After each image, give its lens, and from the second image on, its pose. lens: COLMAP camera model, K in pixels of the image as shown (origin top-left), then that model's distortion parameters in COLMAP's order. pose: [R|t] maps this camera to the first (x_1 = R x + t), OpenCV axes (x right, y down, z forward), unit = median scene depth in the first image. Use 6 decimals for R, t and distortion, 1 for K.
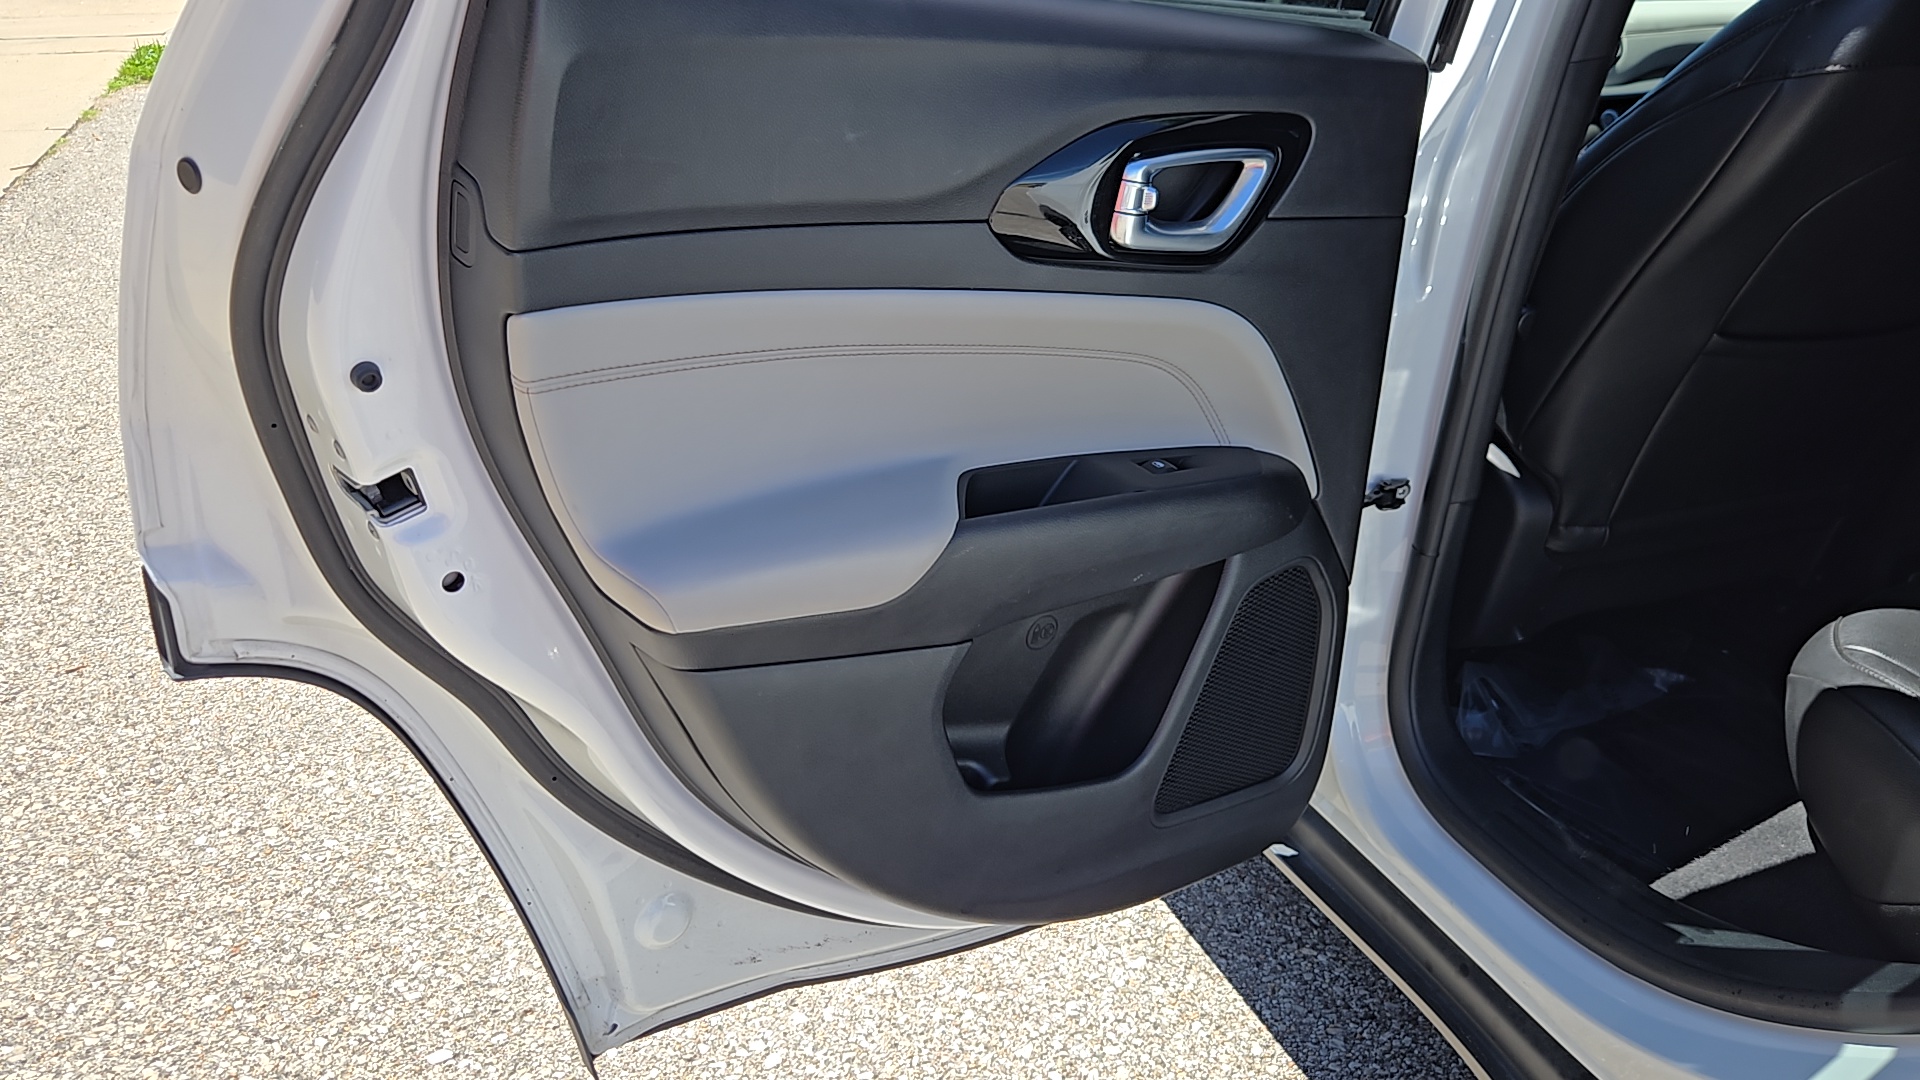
lens RADIAL K [[1608.5, 0, 965.9], [0, 1608.5, 550.7], [0, 0, 1]] dist [0.005590, -0.000558]
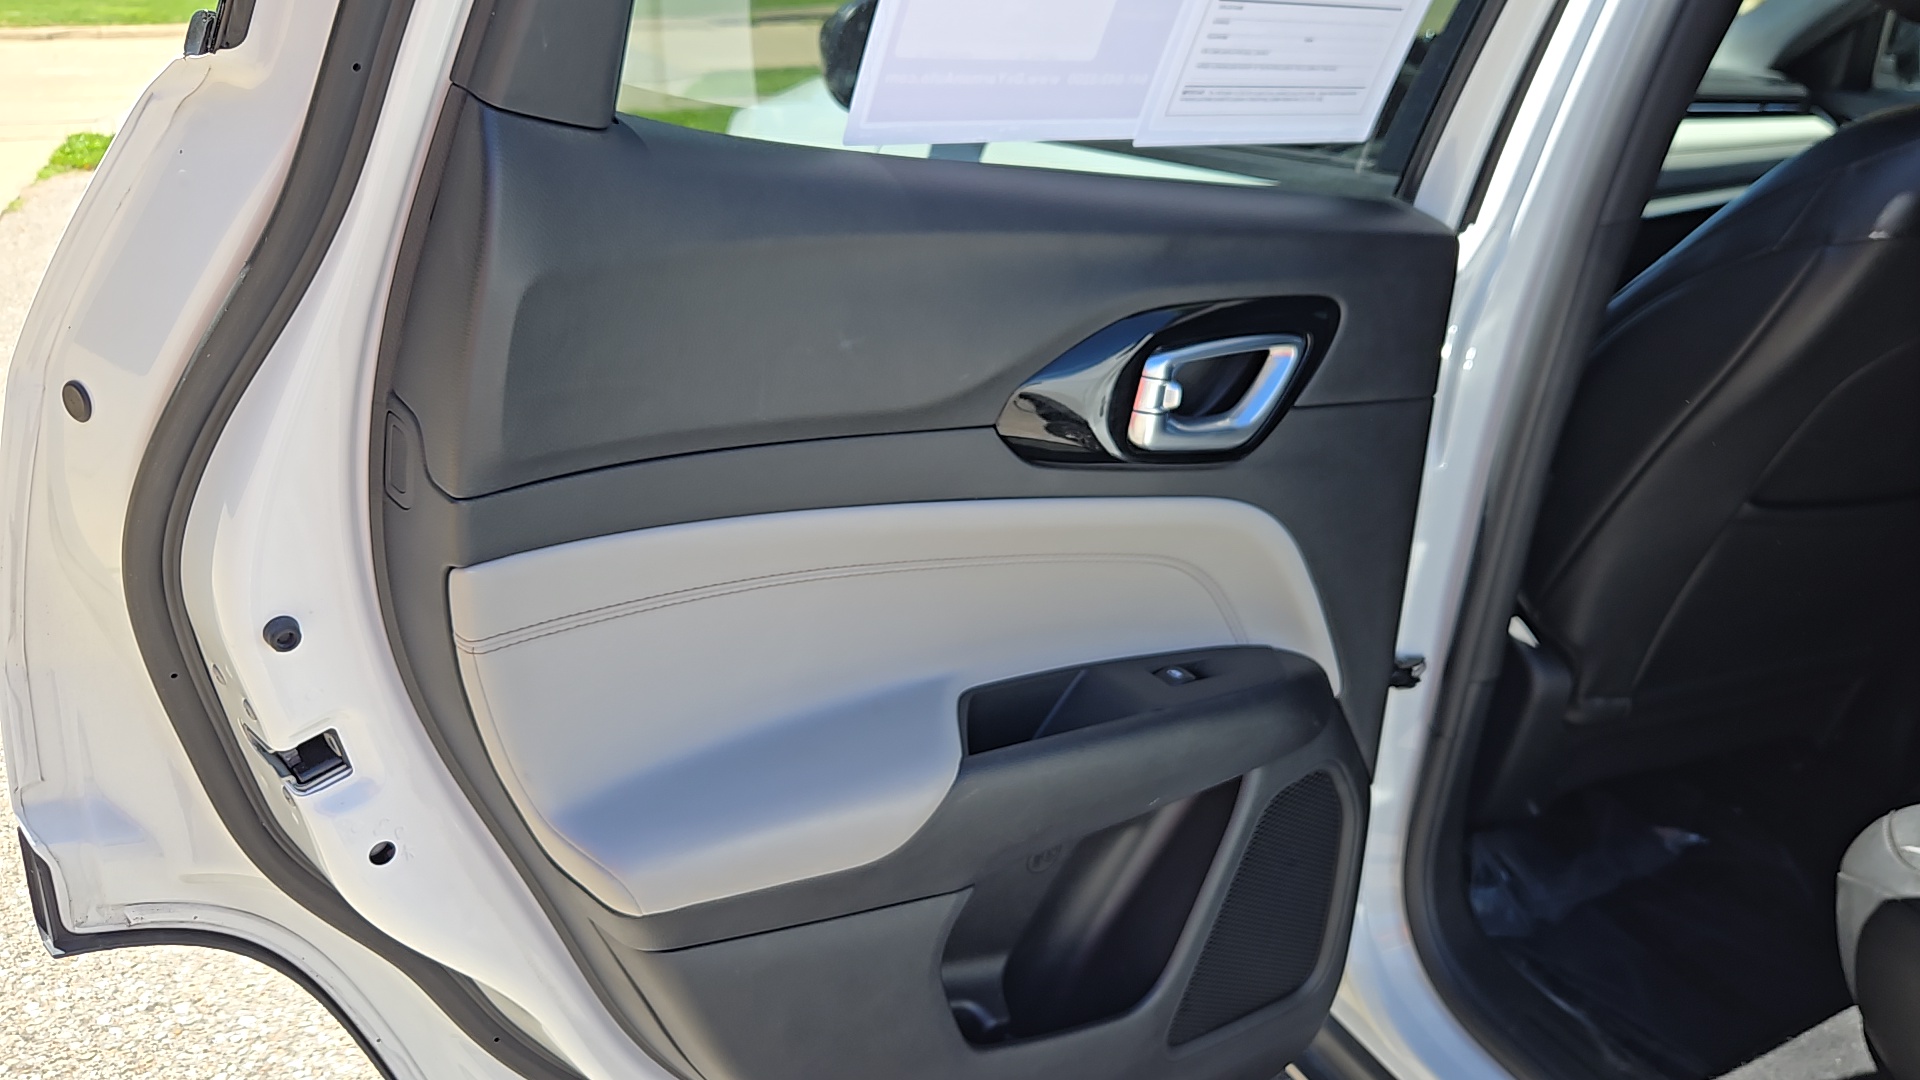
lens RADIAL K [[1608.5, 0, 961.6], [0, 1608.5, 543.5], [0, 0, 1]] dist [0.005590, -0.000558]
pose [[0.999458, -0.001172, 0.032894, -0.031725], [0.002754, 0.998839, -0.048090, -0.089404], [-0.032799, 0.048155, 0.998301, 0.104586]]
